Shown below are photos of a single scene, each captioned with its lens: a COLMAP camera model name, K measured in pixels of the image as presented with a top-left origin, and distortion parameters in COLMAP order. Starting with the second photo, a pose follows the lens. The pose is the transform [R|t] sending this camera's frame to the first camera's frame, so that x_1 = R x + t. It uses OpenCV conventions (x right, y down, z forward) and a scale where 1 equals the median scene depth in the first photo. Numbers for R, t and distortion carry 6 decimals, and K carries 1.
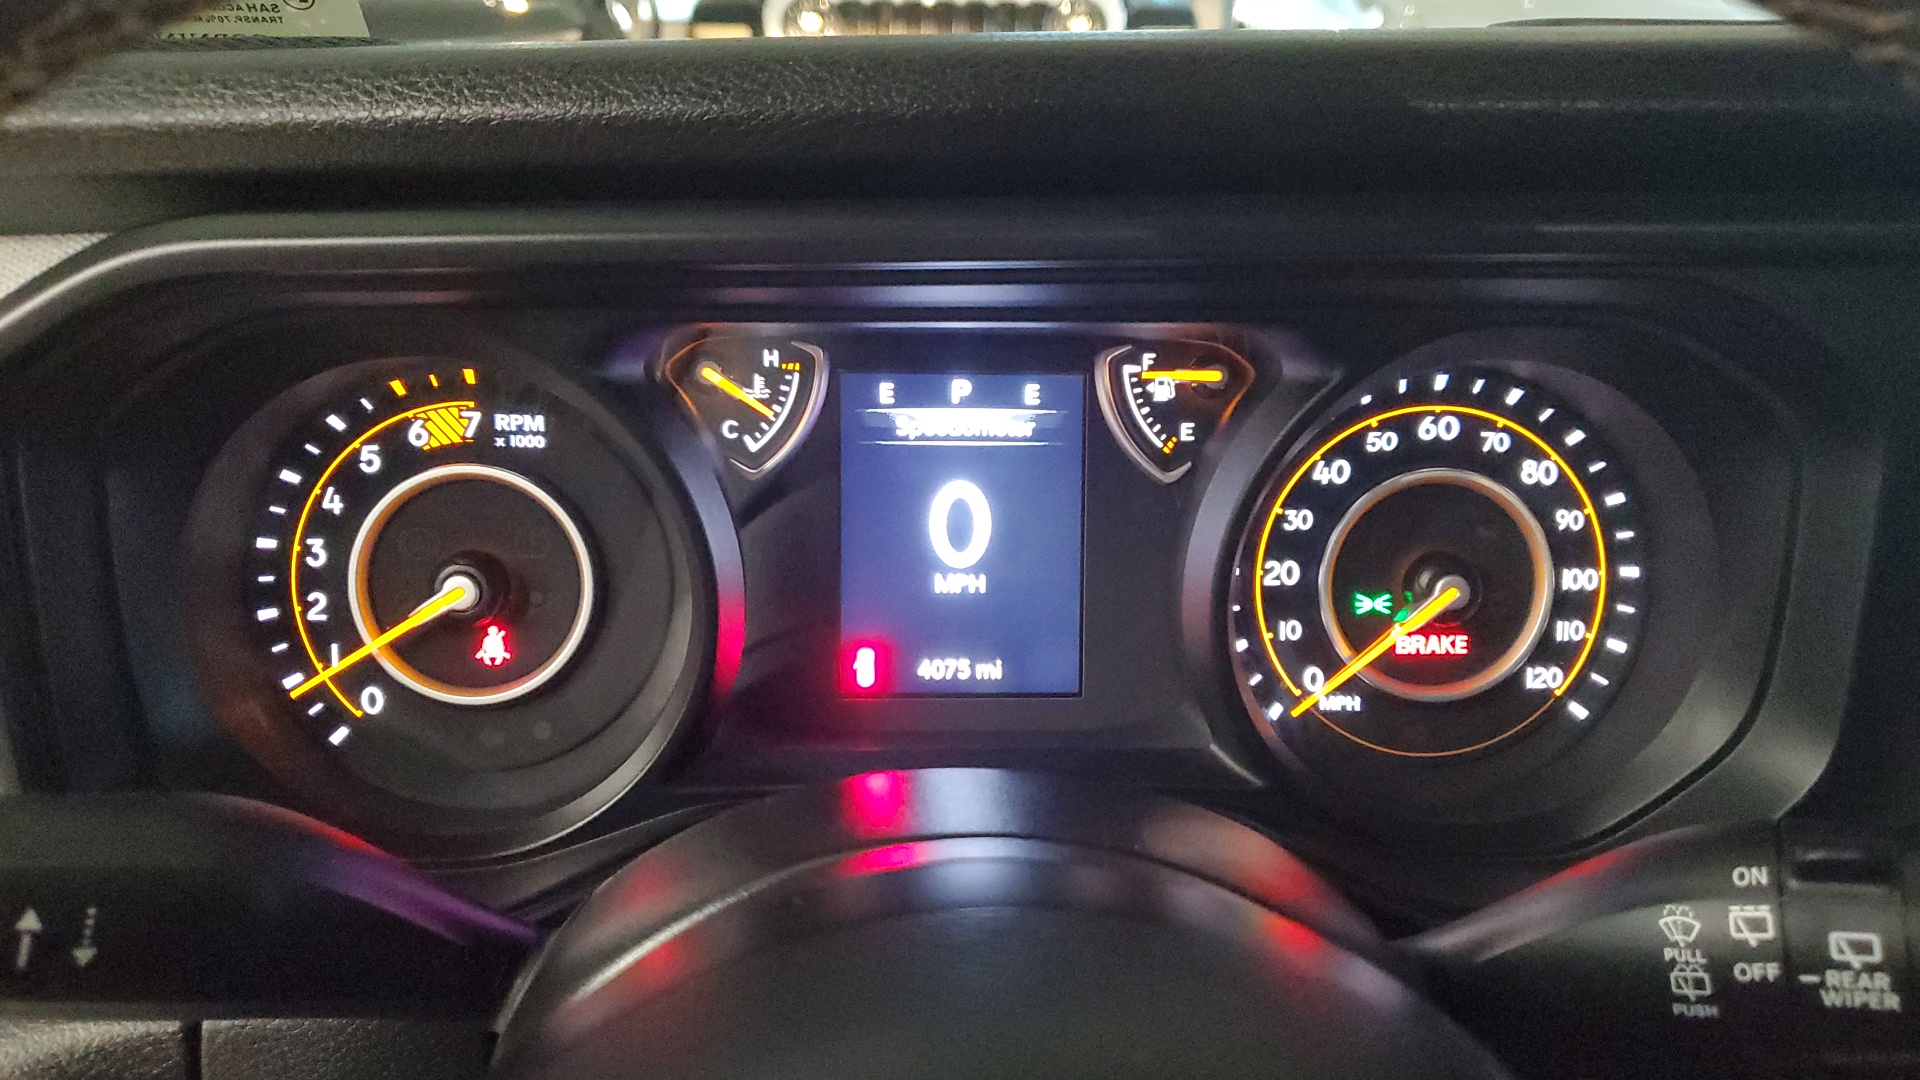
lens RADIAL K [[1519.9, 0, 950.8], [0, 1519.9, 549.0], [0, 0, 1]] dist [0.052236, -0.073186]
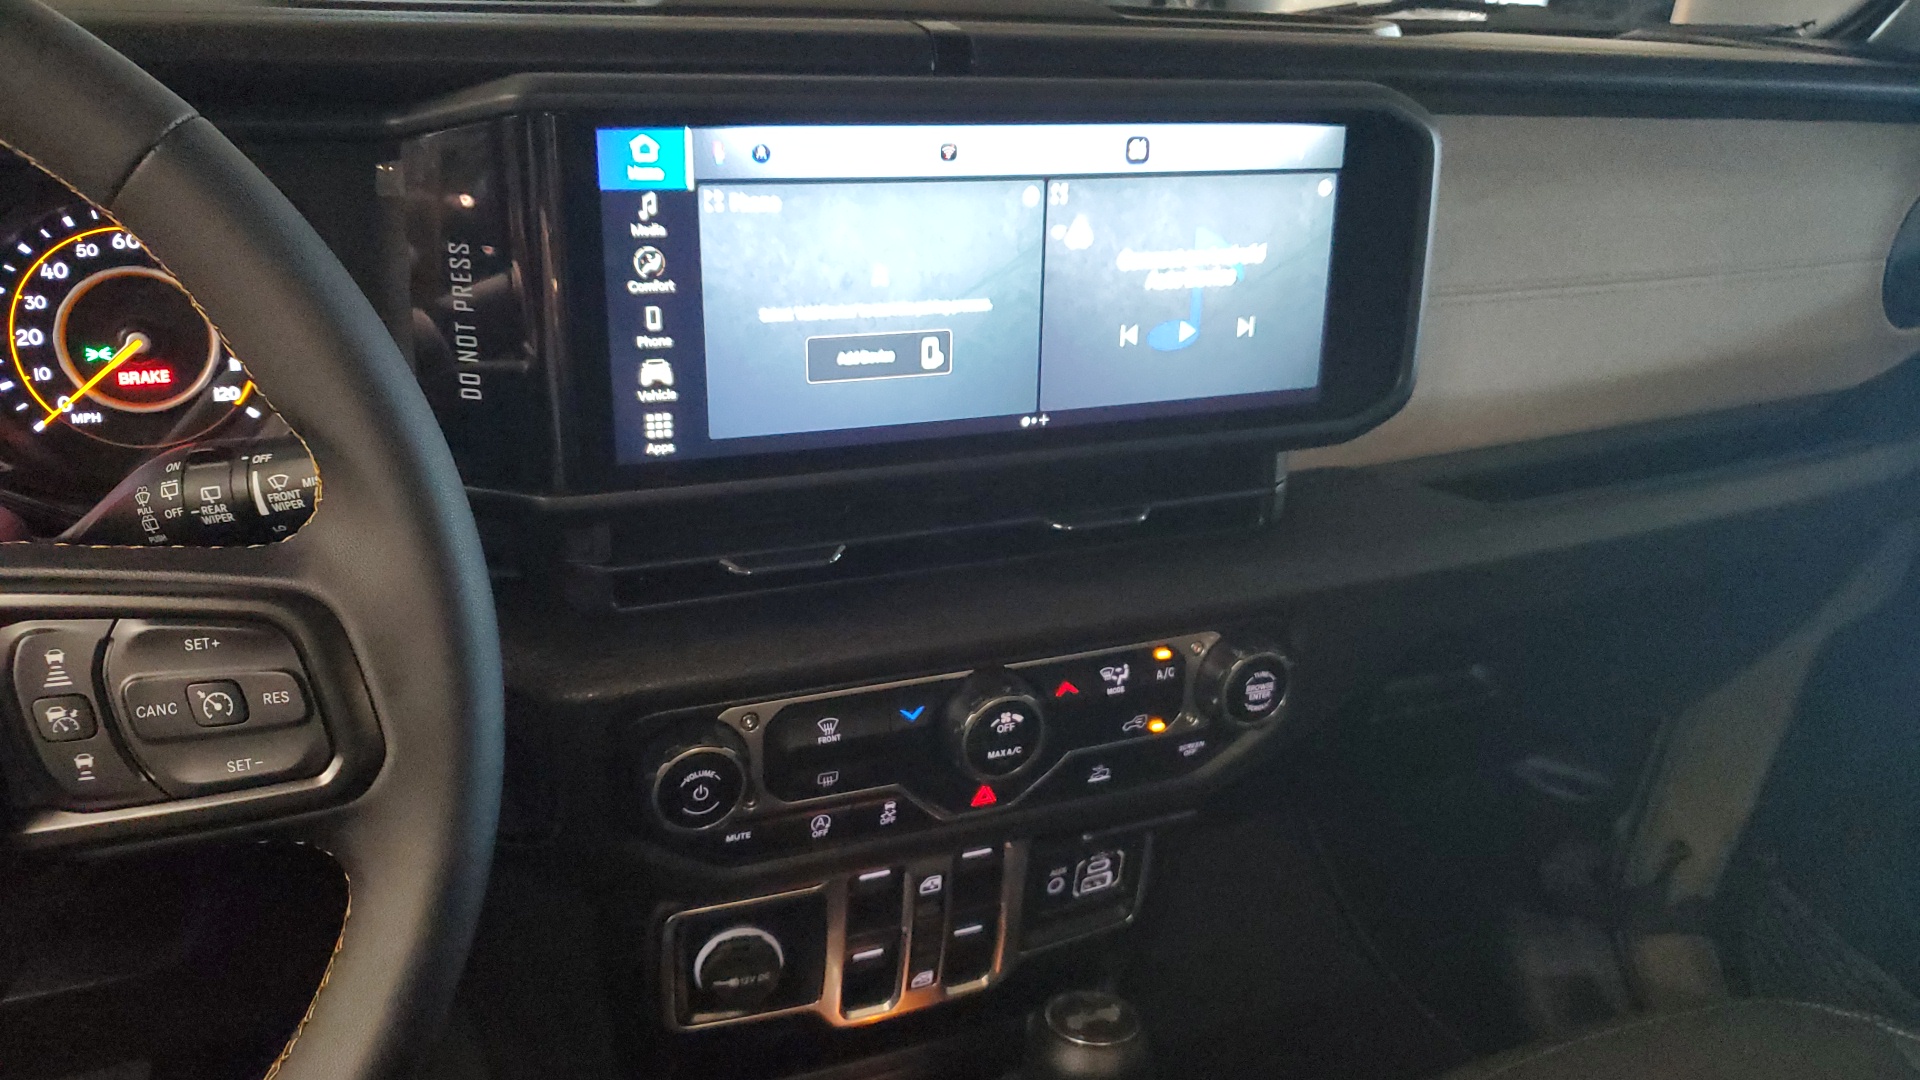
lens RADIAL K [[1519.9, 0, 950.8], [0, 1519.9, 549.0], [0, 0, 1]] dist [0.052236, -0.073186]
pose [[0.929604, -0.101733, 0.354241, 0.520886], [0.061985, 0.990614, 0.121831, 0.098777], [-0.363310, -0.091297, 0.927184, -0.836046]]
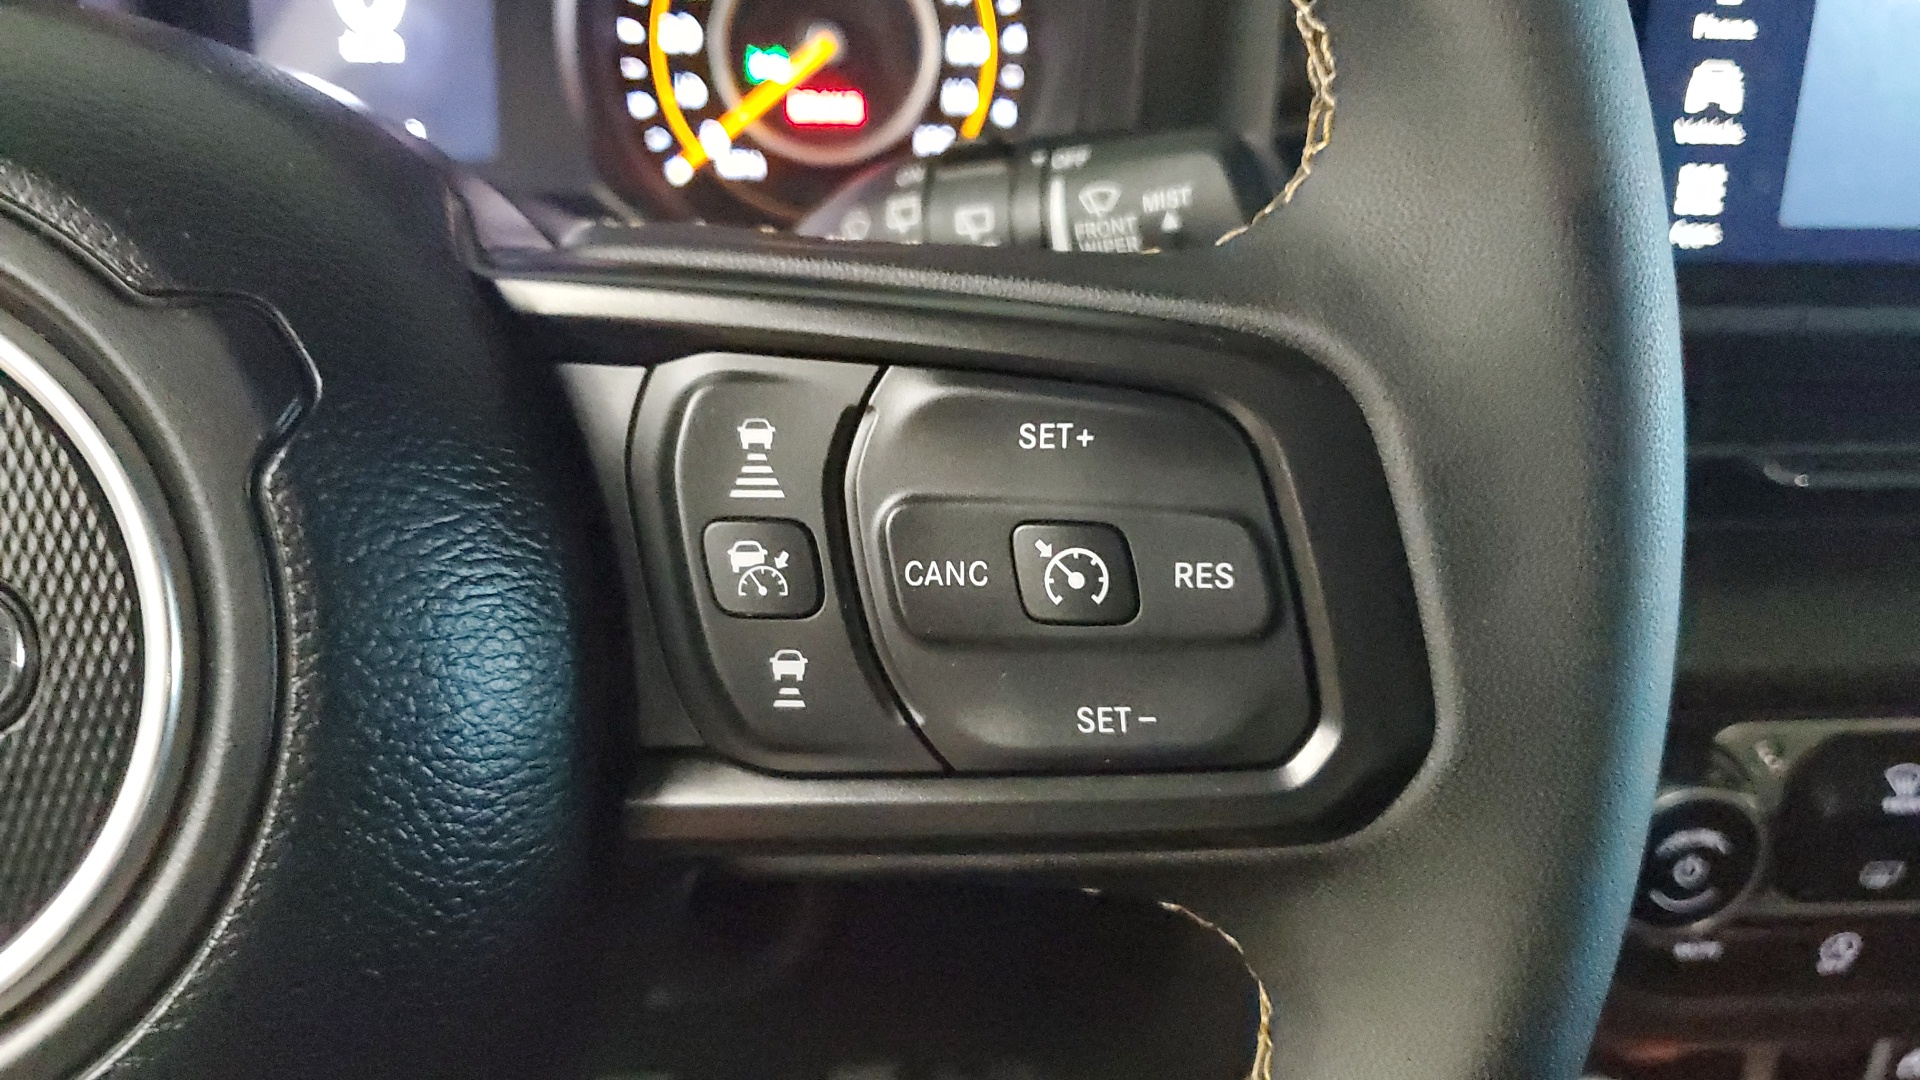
lens RADIAL K [[1519.9, 0, 950.8], [0, 1519.9, 549.0], [0, 0, 1]] dist [0.052236, -0.073186]
pose [[0.997966, -0.003288, 0.063656, 0.336764], [-0.003933, 0.993589, 0.112987, 0.250760], [-0.063620, -0.113008, 0.991555, -0.096436]]
